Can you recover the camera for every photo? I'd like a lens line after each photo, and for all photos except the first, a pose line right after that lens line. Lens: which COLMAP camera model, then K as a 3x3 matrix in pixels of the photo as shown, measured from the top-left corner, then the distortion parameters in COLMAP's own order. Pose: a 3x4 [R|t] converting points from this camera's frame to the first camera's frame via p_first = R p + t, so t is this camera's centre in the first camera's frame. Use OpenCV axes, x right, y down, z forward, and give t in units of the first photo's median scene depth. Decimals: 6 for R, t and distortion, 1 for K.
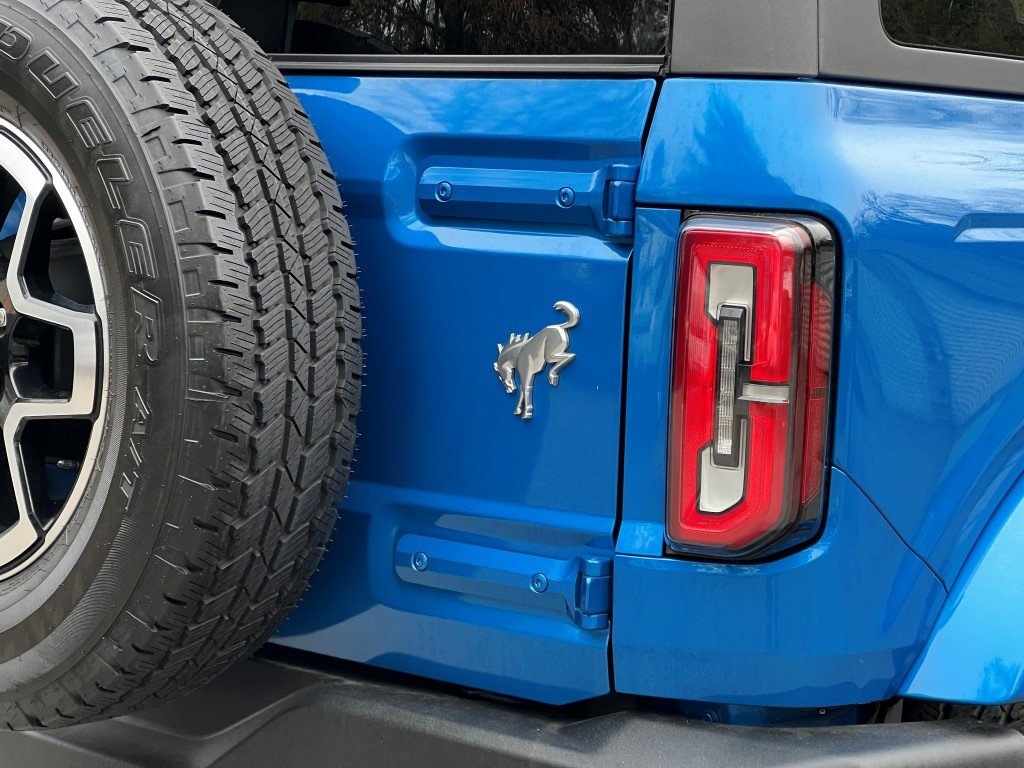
lens RADIAL K [[2321.9, 0, 512.0], [0, 2321.9, 384.0], [0, 0, 1]] dist [0.210599, 0.115171]
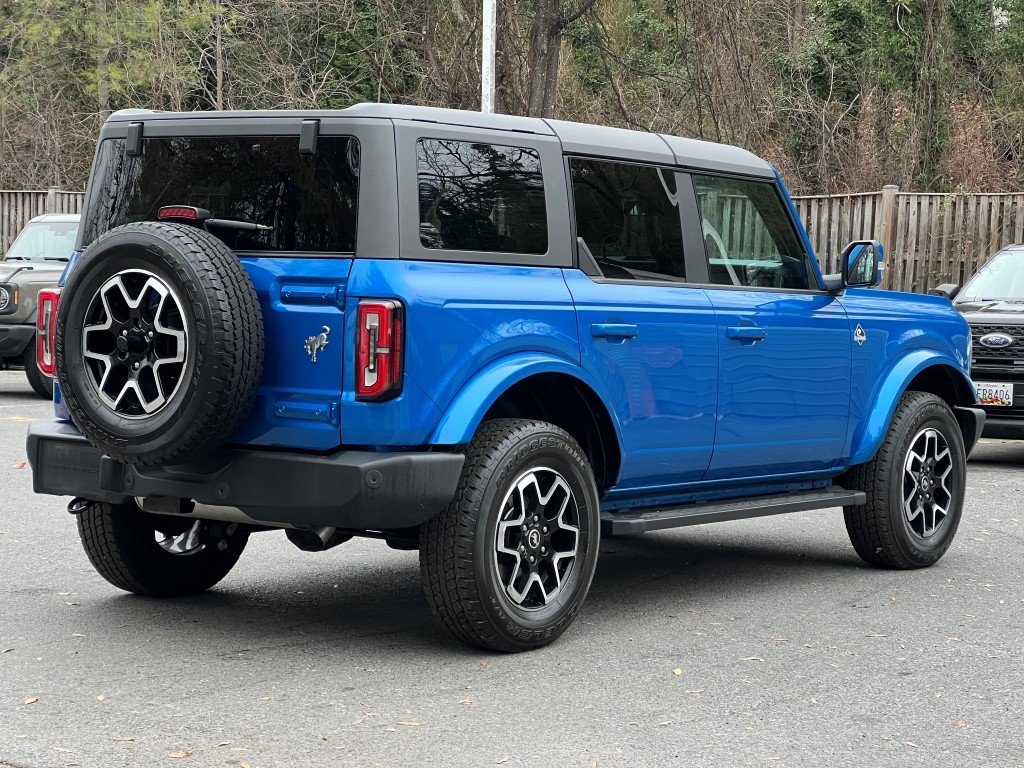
lens RADIAL K [[2249.6, 0, 512.0], [0, 2249.6, 384.0], [0, 0, 1]] dist [-0.153516, 0.066551]
pose [[0.997193, -0.009838, 0.074223, 0.049237], [0.013771, 0.998517, -0.052674, 0.219604], [-0.073594, 0.053548, 0.995850, -2.209801]]
